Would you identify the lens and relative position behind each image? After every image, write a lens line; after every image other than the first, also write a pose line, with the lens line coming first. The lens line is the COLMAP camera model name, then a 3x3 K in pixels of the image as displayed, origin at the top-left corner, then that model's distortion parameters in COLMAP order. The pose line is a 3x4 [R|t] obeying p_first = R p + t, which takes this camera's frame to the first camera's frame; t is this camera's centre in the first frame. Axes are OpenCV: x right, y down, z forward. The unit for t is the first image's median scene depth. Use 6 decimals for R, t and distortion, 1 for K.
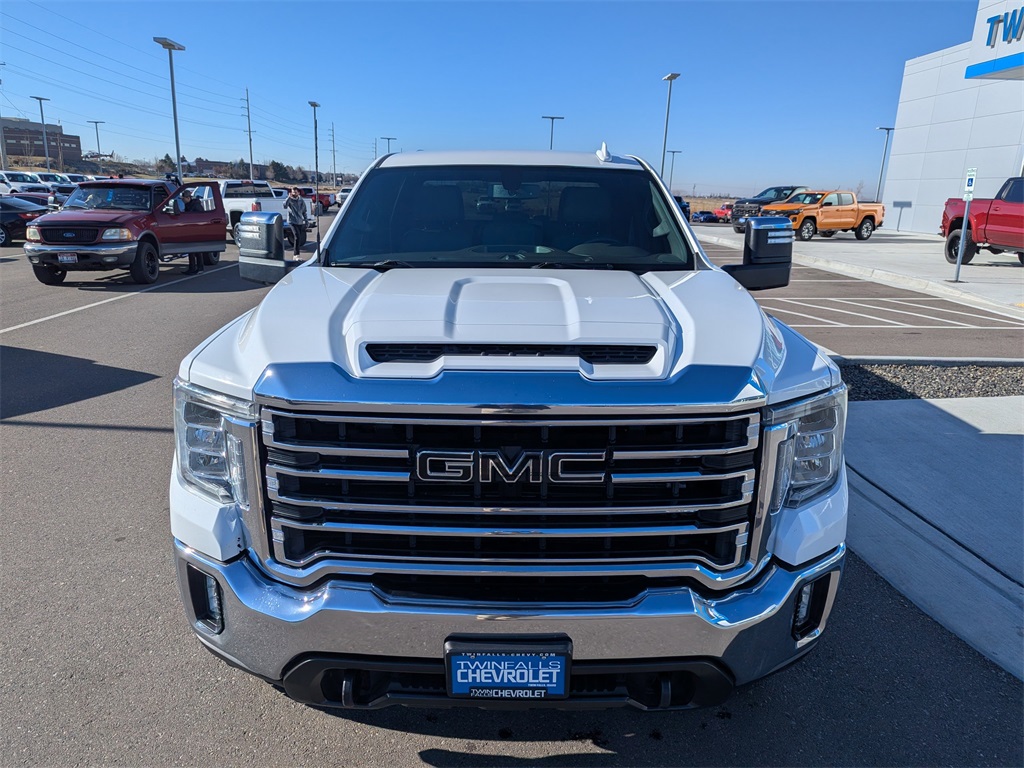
lens RADIAL K [[729.0, 0, 513.2], [0, 729.0, 384.9], [0, 0, 1]] dist [0.034018, -0.021045]
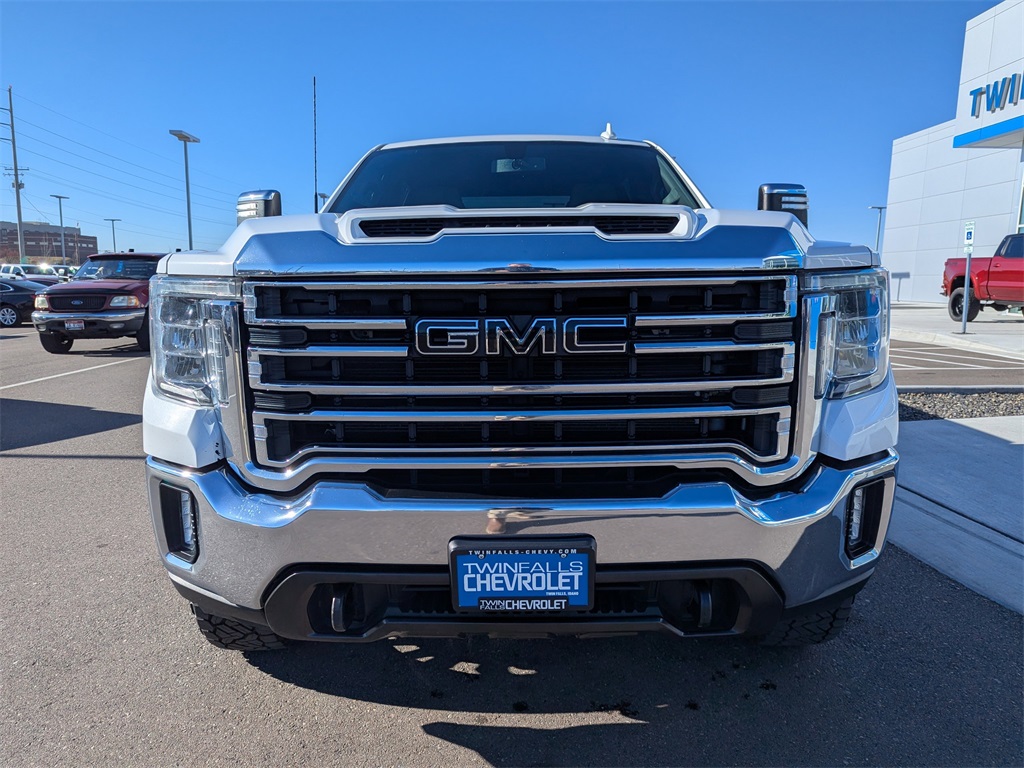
lens RADIAL K [[729.0, 0, 516.7], [0, 729.0, 390.3], [0, 0, 1]] dist [0.034018, -0.021045]
pose [[0.999798, -0.019810, -0.003513, -0.005712], [0.019303, 0.993715, -0.110264, 0.236663], [0.005675, 0.110173, 0.993896, 0.104600]]
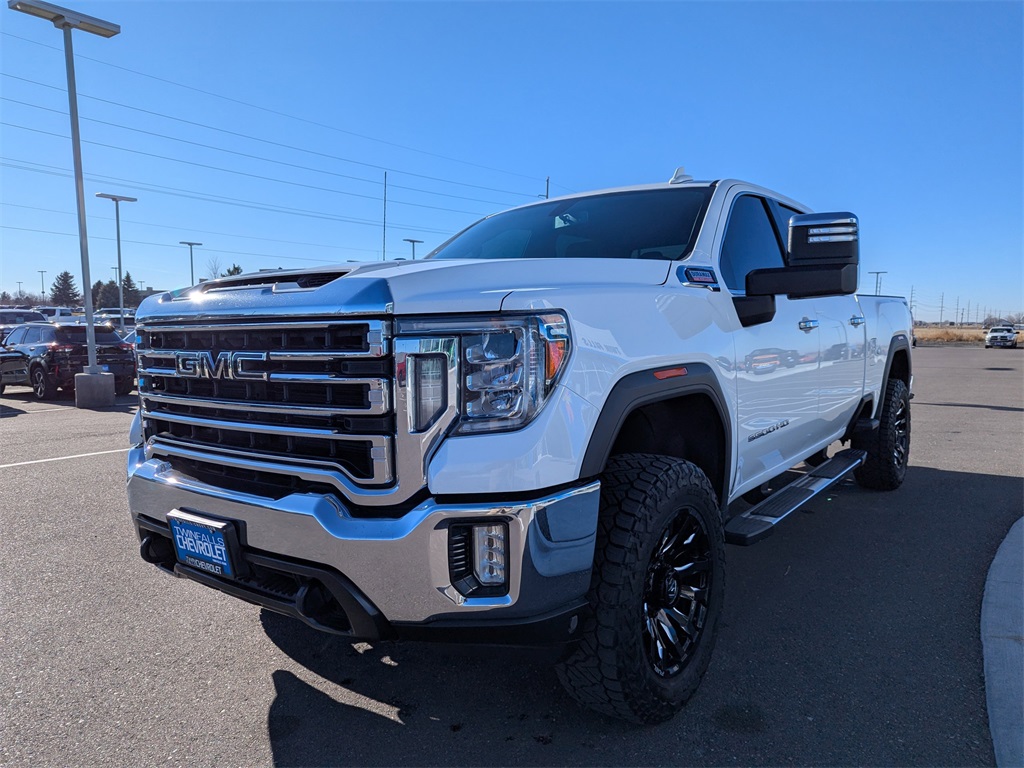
lens RADIAL K [[729.0, 0, 518.2], [0, 729.0, 388.5], [0, 0, 1]] dist [0.034018, -0.021045]
pose [[0.800941, 0.027516, -0.598111, 0.958553], [-0.136262, 0.981108, -0.137334, 0.213557], [0.583032, 0.191496, 0.789558, 0.289450]]
